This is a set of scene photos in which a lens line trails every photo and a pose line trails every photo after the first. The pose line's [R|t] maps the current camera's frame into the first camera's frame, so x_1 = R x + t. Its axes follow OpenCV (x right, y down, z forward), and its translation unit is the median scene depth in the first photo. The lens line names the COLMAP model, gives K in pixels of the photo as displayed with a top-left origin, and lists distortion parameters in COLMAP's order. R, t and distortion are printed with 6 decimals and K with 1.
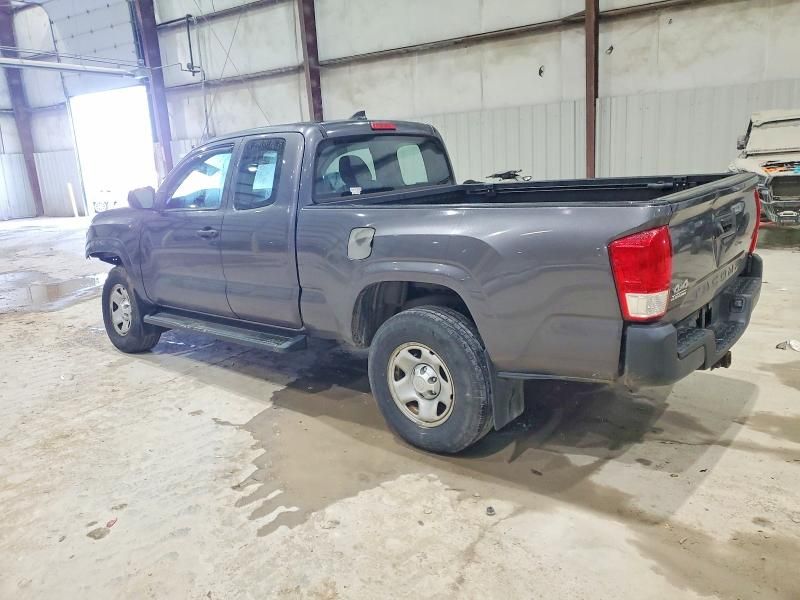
lens RADIAL K [[624.2, 0, 400.5], [0, 624.2, 298.2], [0, 0, 1]] dist [0.012836, 0.010877]
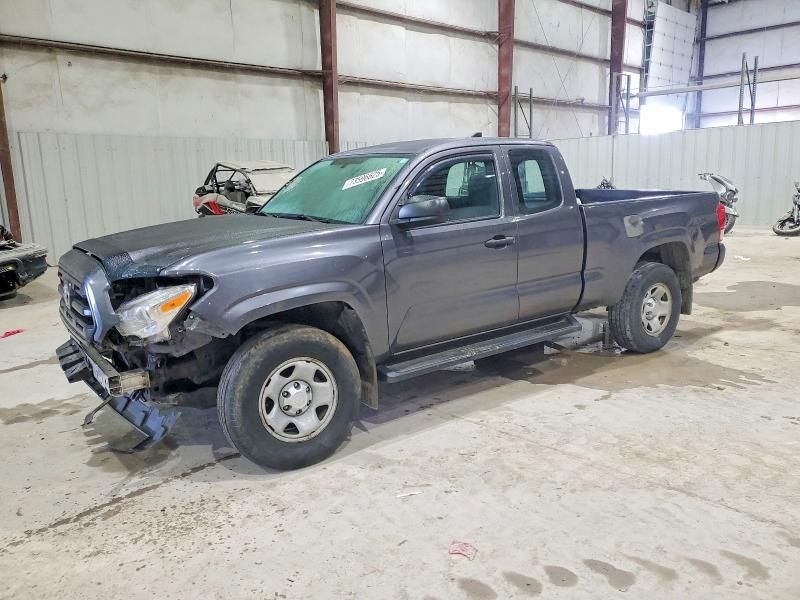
lens RADIAL K [[624.2, 0, 400.5], [0, 624.2, 300.8], [0, 0, 1]] dist [0.012836, 0.010877]
pose [[0.219688, -0.141282, 0.965286, -1.252821], [0.228738, 0.969336, 0.089817, -0.133819], [-0.948375, 0.201066, 0.245268, 0.916954]]
